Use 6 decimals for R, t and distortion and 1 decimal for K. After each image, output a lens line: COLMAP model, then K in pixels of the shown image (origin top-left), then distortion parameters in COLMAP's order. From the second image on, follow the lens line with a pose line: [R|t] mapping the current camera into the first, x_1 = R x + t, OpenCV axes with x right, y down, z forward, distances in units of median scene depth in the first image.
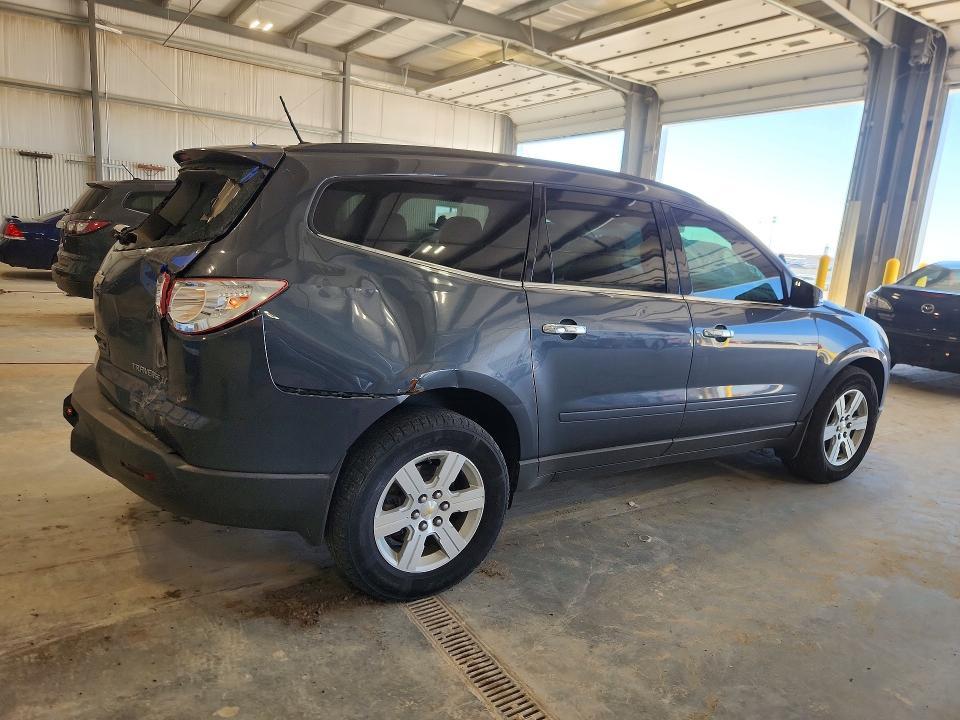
lens RADIAL K [[646.8, 0, 477.5], [0, 646.8, 360.4], [0, 0, 1]] dist [0.037618, -0.020834]
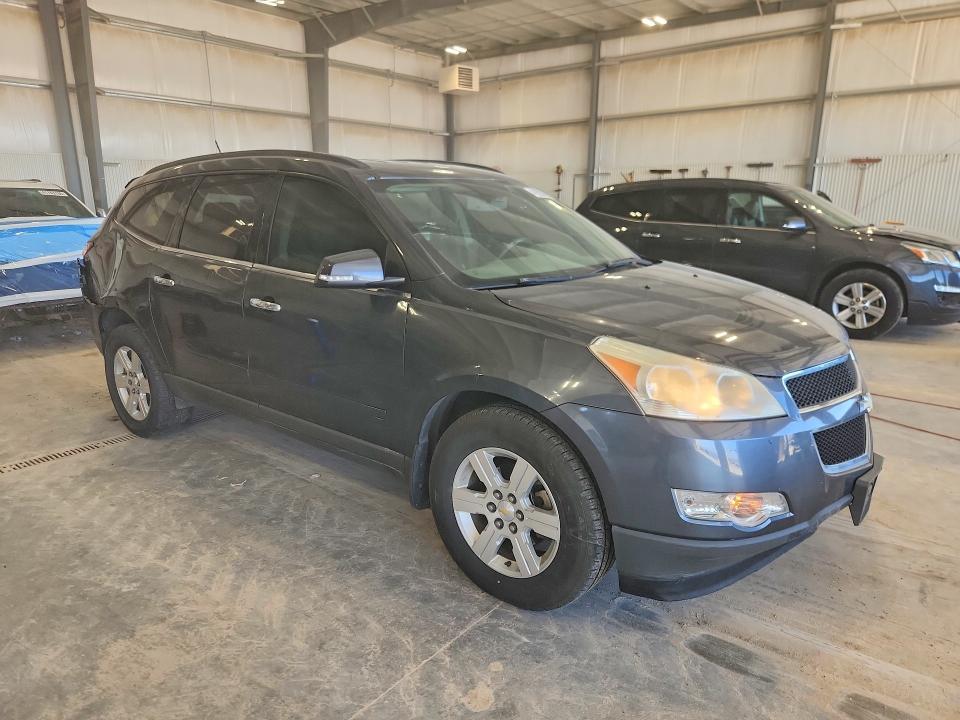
lens RADIAL K [[646.8, 0, 479.2], [0, 646.8, 361.4], [0, 0, 1]] dist [0.037618, -0.020834]
pose [[0.314845, 0.158647, -0.935790, 1.450682], [-0.159221, 0.980789, 0.112706, -0.130745], [0.935693, 0.113512, 0.334056, 1.022253]]
